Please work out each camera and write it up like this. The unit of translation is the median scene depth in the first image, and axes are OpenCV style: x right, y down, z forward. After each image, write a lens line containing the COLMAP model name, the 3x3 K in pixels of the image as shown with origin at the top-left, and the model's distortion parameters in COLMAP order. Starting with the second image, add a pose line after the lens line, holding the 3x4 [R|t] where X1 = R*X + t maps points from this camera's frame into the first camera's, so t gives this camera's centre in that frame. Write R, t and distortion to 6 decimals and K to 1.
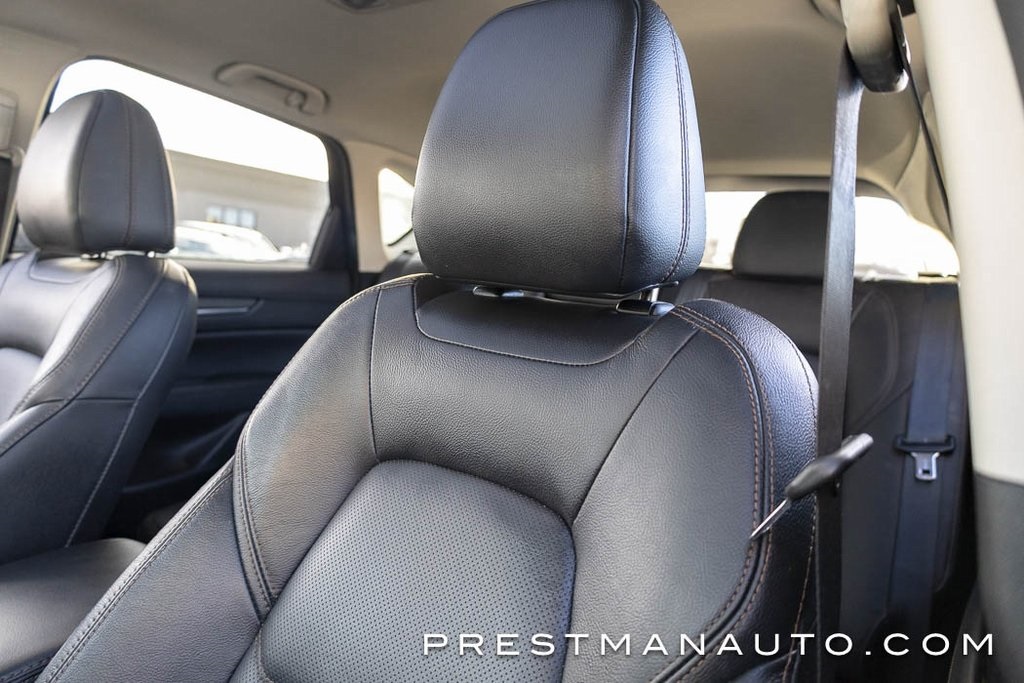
lens RADIAL K [[667.0, 0, 512.0], [0, 667.0, 341.5], [0, 0, 1]] dist [0.010489, 0.000609]
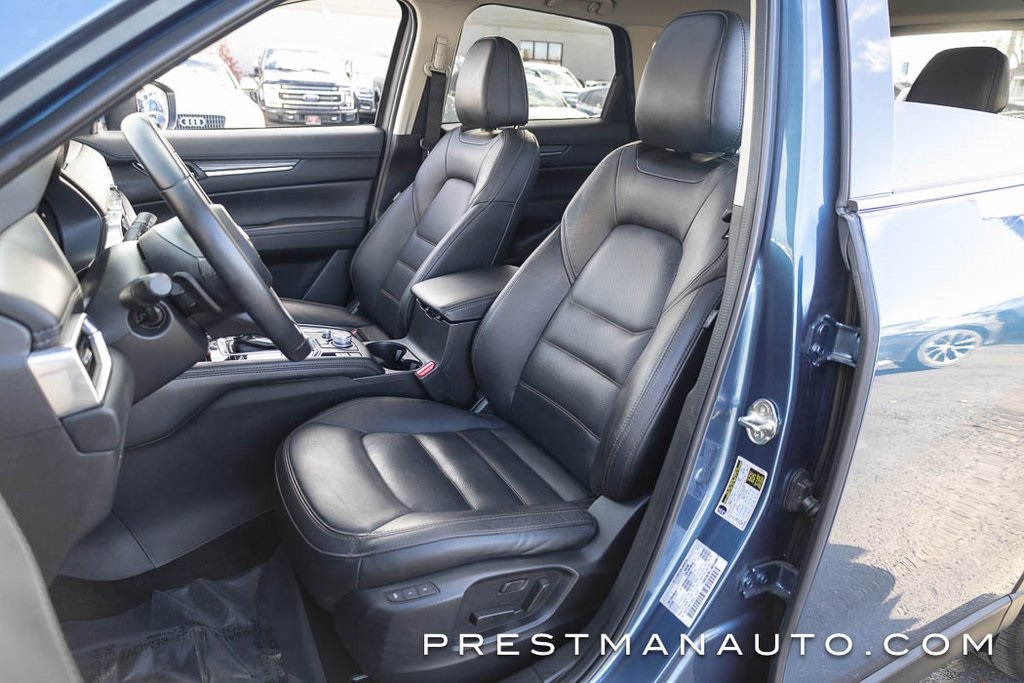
lens RADIAL K [[667.0, 0, 512.0], [0, 667.0, 341.5], [0, 0, 1]] dist [0.010489, 0.000609]
pose [[0.905792, 0.095257, -0.412876, 0.308439], [0.008269, 0.970243, 0.241991, 0.002152], [0.423642, -0.222608, 0.878051, -0.859456]]
